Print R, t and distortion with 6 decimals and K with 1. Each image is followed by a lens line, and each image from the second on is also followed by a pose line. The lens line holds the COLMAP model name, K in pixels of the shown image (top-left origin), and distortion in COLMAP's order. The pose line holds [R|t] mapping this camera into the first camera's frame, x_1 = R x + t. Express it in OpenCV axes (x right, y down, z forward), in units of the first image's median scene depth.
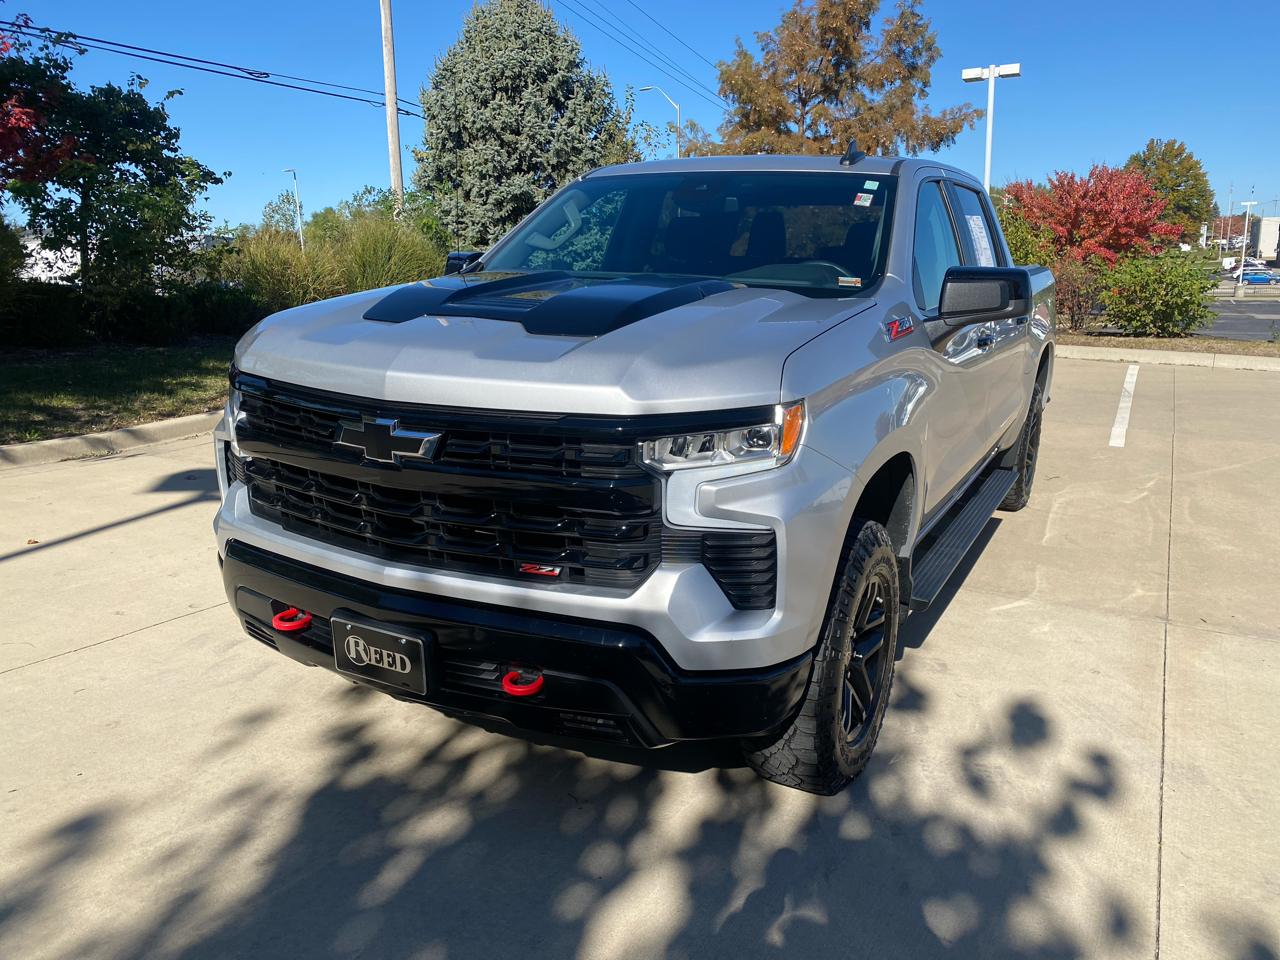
lens RADIAL K [[968.8, 0, 657.6], [0, 968.8, 488.9], [0, 0, 1]] dist [0.010392, -0.002394]
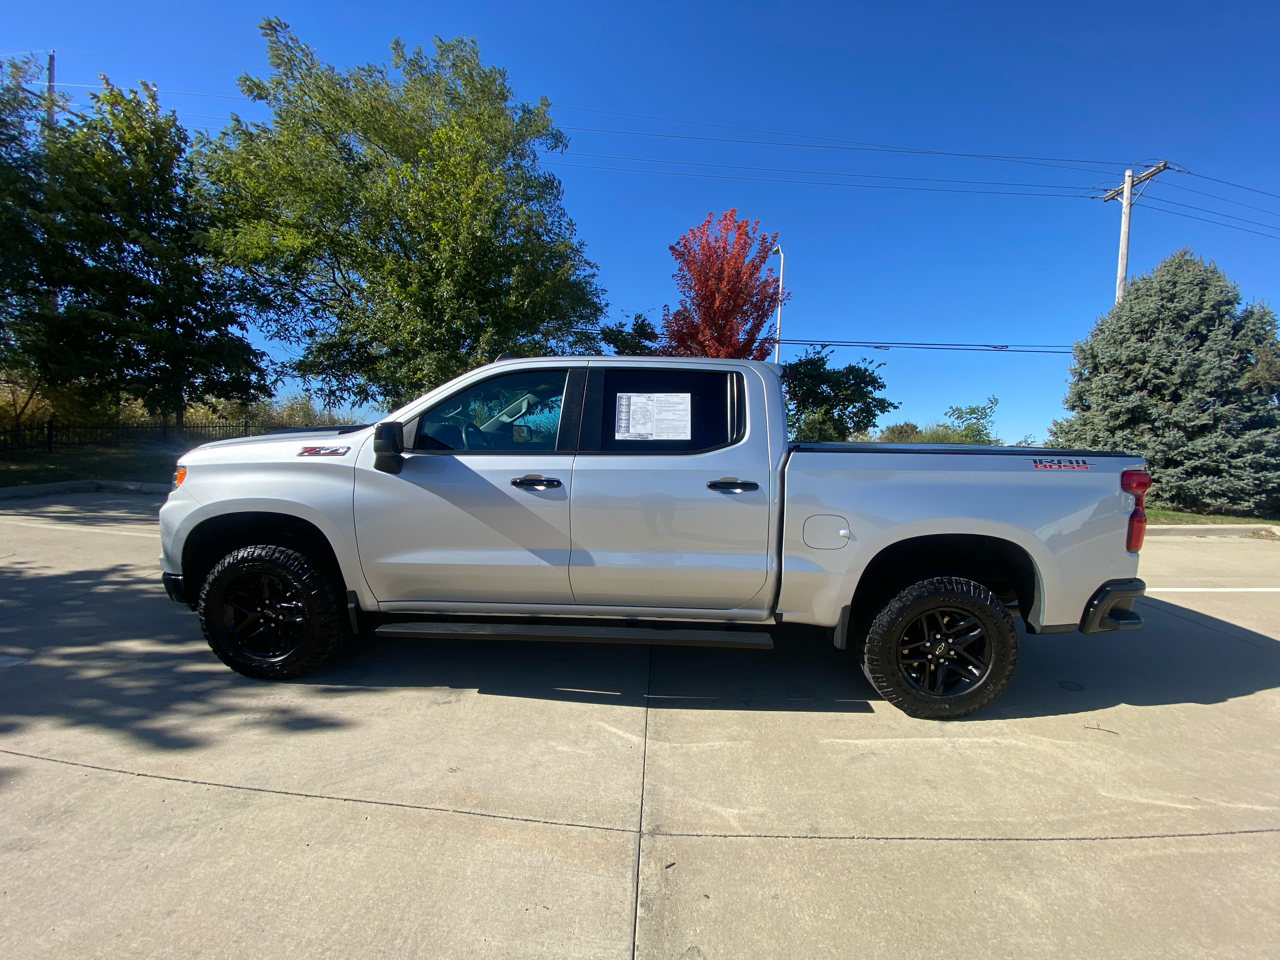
lens RADIAL K [[516.0, 0, 640.0], [0, 516.0, 480.0], [0, 0, 1]] dist [0.017822, -0.018914]
pose [[0.432711, 0.082165, -0.897780, 0.198198], [-0.243526, 0.969471, -0.028648, -0.033170], [0.868018, 0.231029, 0.439510, 0.156811]]
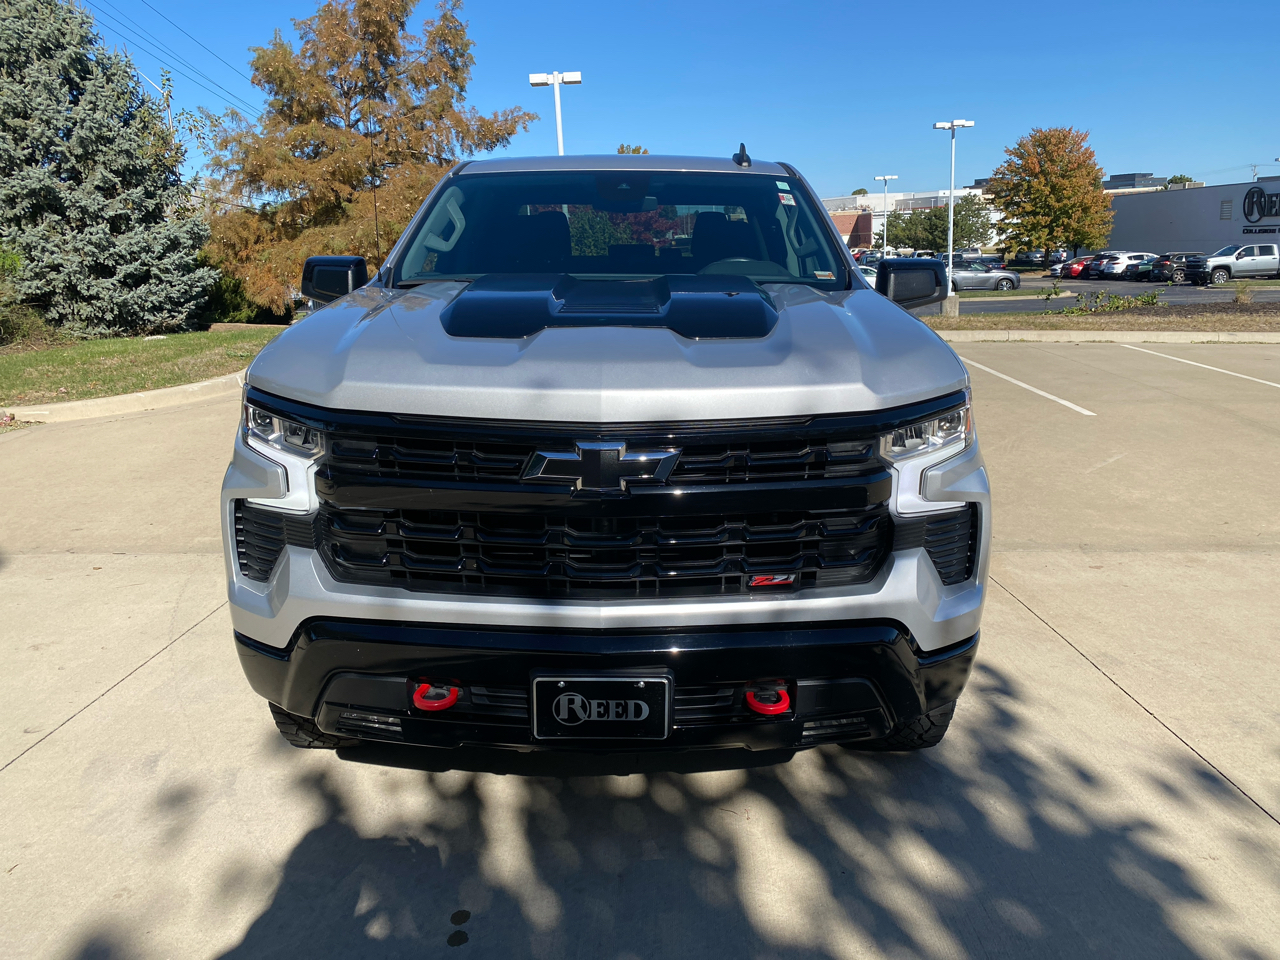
lens RADIAL K [[967.2, 0, 640.0], [0, 967.2, 480.0], [0, 0, 1]] dist [0.016689, -0.017175]
pose [[0.893720, -0.121294, 0.431918, -0.071272], [0.124155, 0.992026, 0.021687, -0.005856], [-0.431104, 0.034242, 0.901652, 0.020758]]
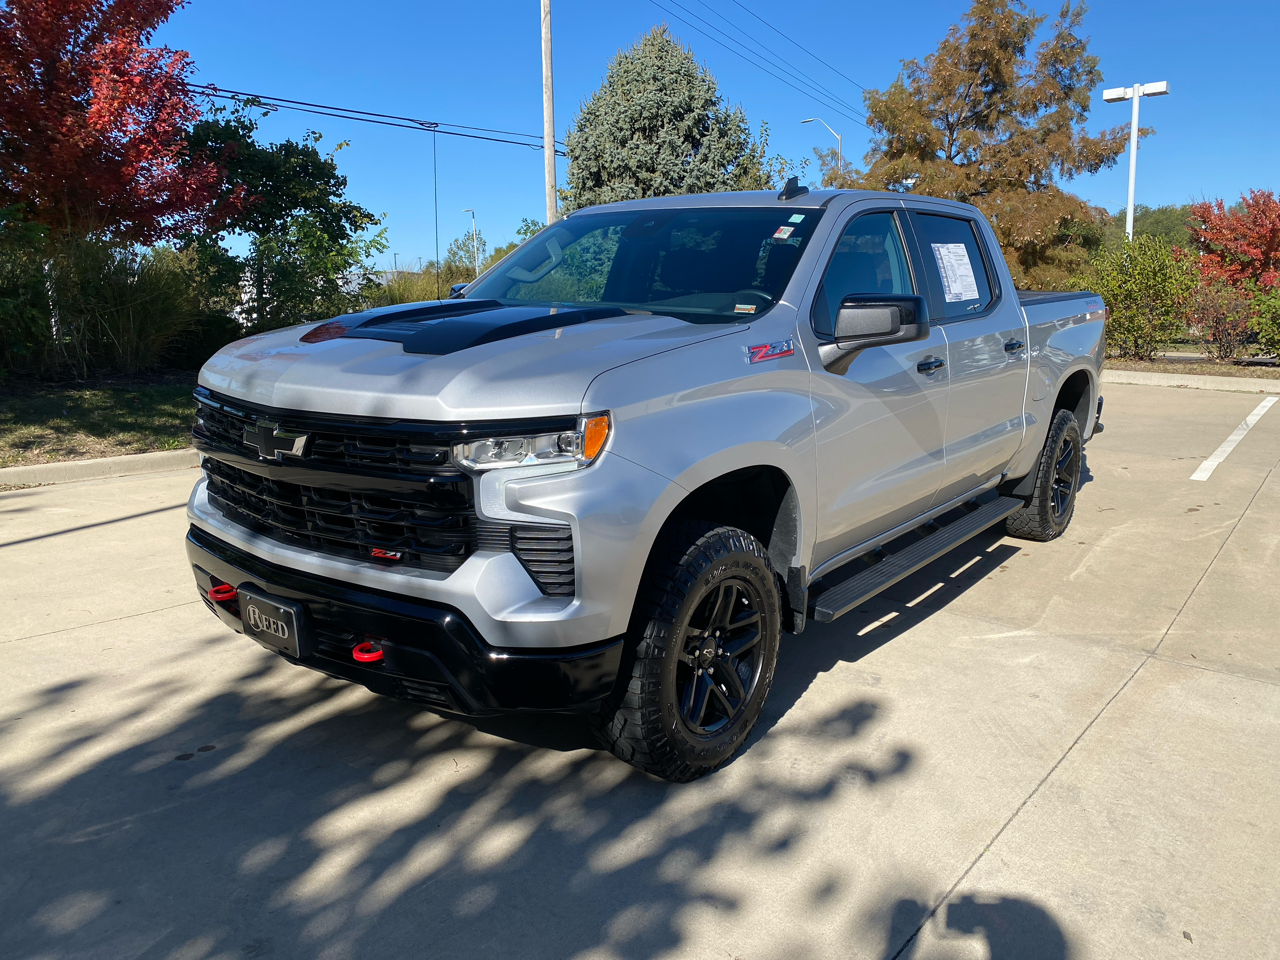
lens RADIAL K [[967.2, 0, 640.0], [0, 967.2, 480.0], [0, 0, 1]] dist [0.016689, -0.017175]
pose [[0.982609, 0.025849, -0.183881, 0.043218], [-0.032976, 0.998814, -0.035810, 0.002918], [0.182737, 0.041251, 0.982296, -0.010242]]
